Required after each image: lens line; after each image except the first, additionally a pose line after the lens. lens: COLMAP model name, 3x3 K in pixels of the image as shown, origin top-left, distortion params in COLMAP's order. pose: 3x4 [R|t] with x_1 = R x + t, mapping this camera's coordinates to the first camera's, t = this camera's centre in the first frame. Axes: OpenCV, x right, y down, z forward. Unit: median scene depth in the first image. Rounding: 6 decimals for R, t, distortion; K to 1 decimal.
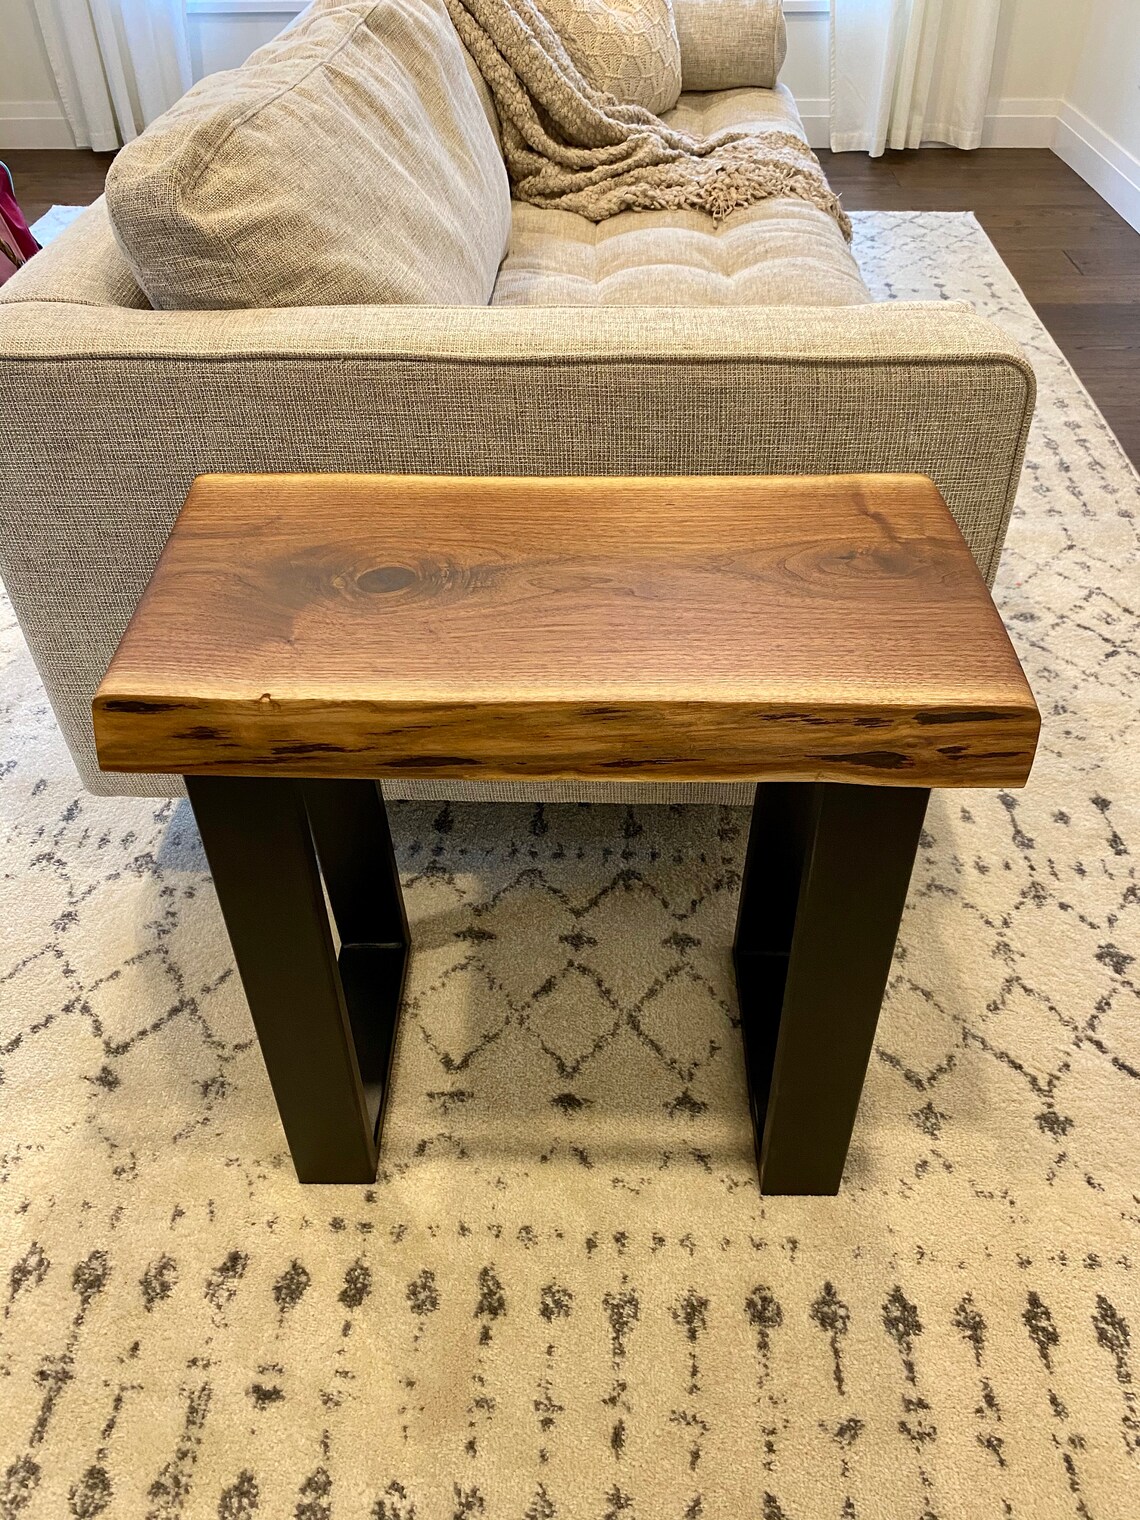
lens RADIAL K [[1218.5, 0, 568.7], [0, 1218.5, 759.4], [0, 0, 1]] dist [0.004557, -0.008381]
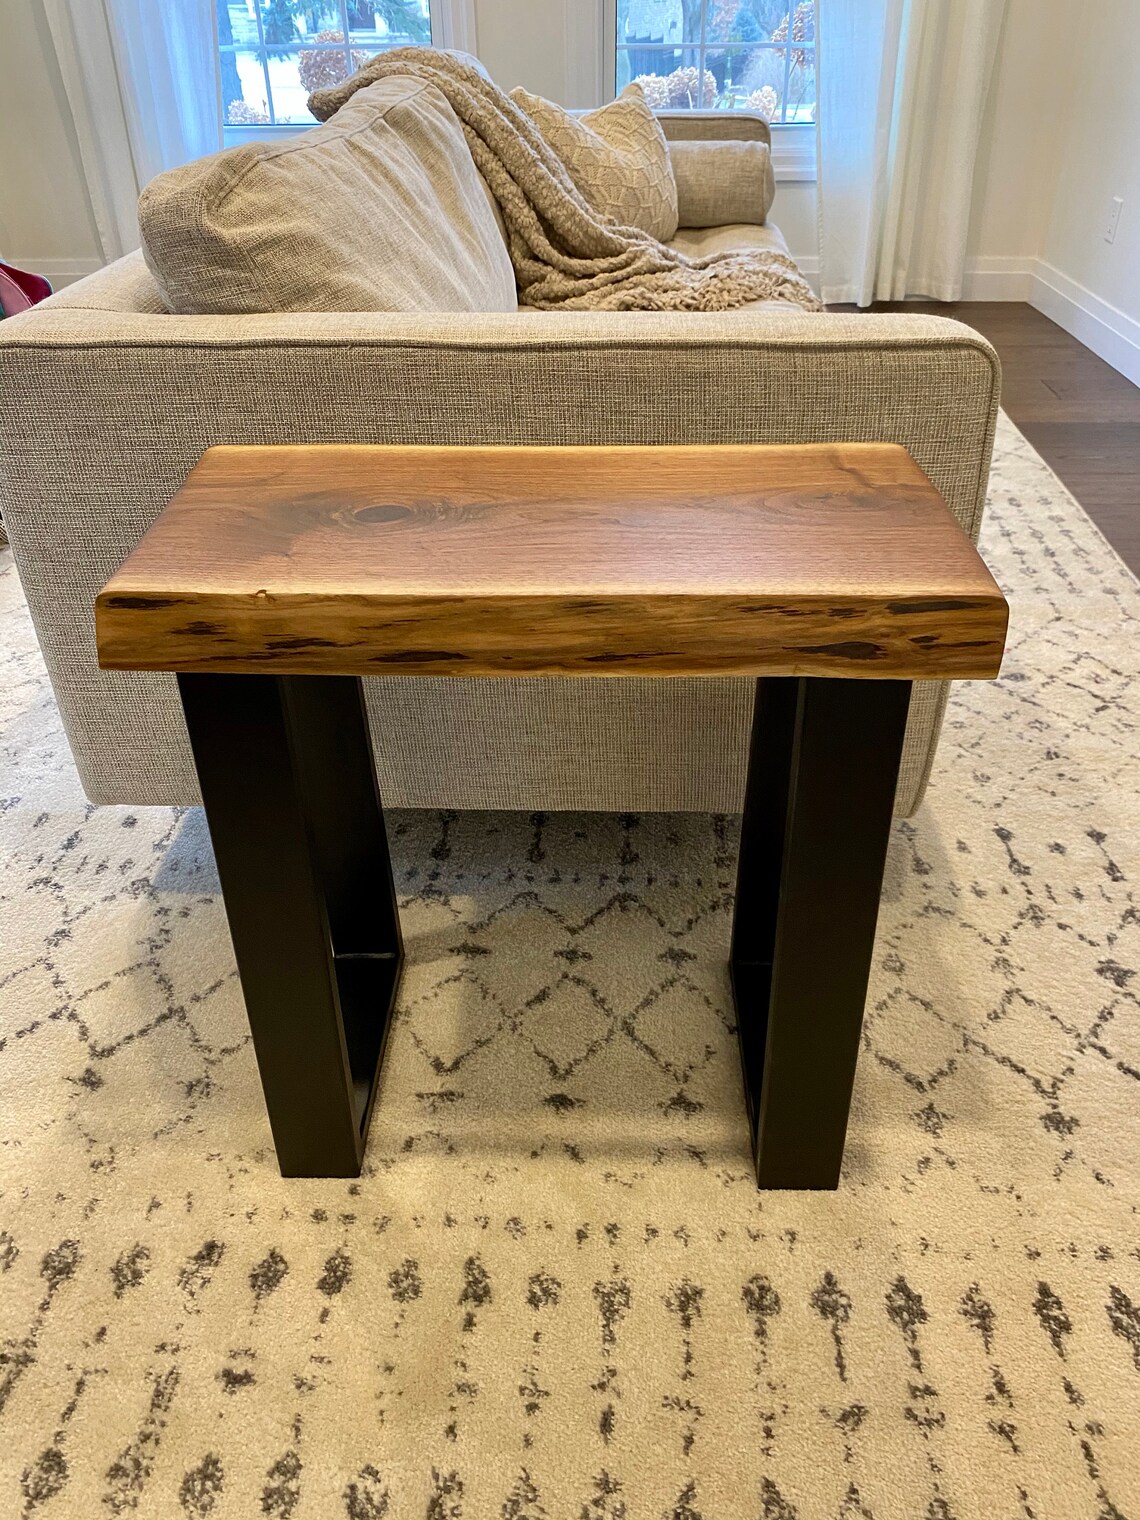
lens RADIAL K [[1218.5, 0, 574.6], [0, 1218.5, 757.4], [0, 0, 1]] dist [0.004557, -0.008381]
pose [[0.999985, 0.003582, -0.004161, 0.015055], [-0.004133, 0.989992, -0.141061, 0.155306], [0.003614, 0.141076, 0.989992, -0.005490]]
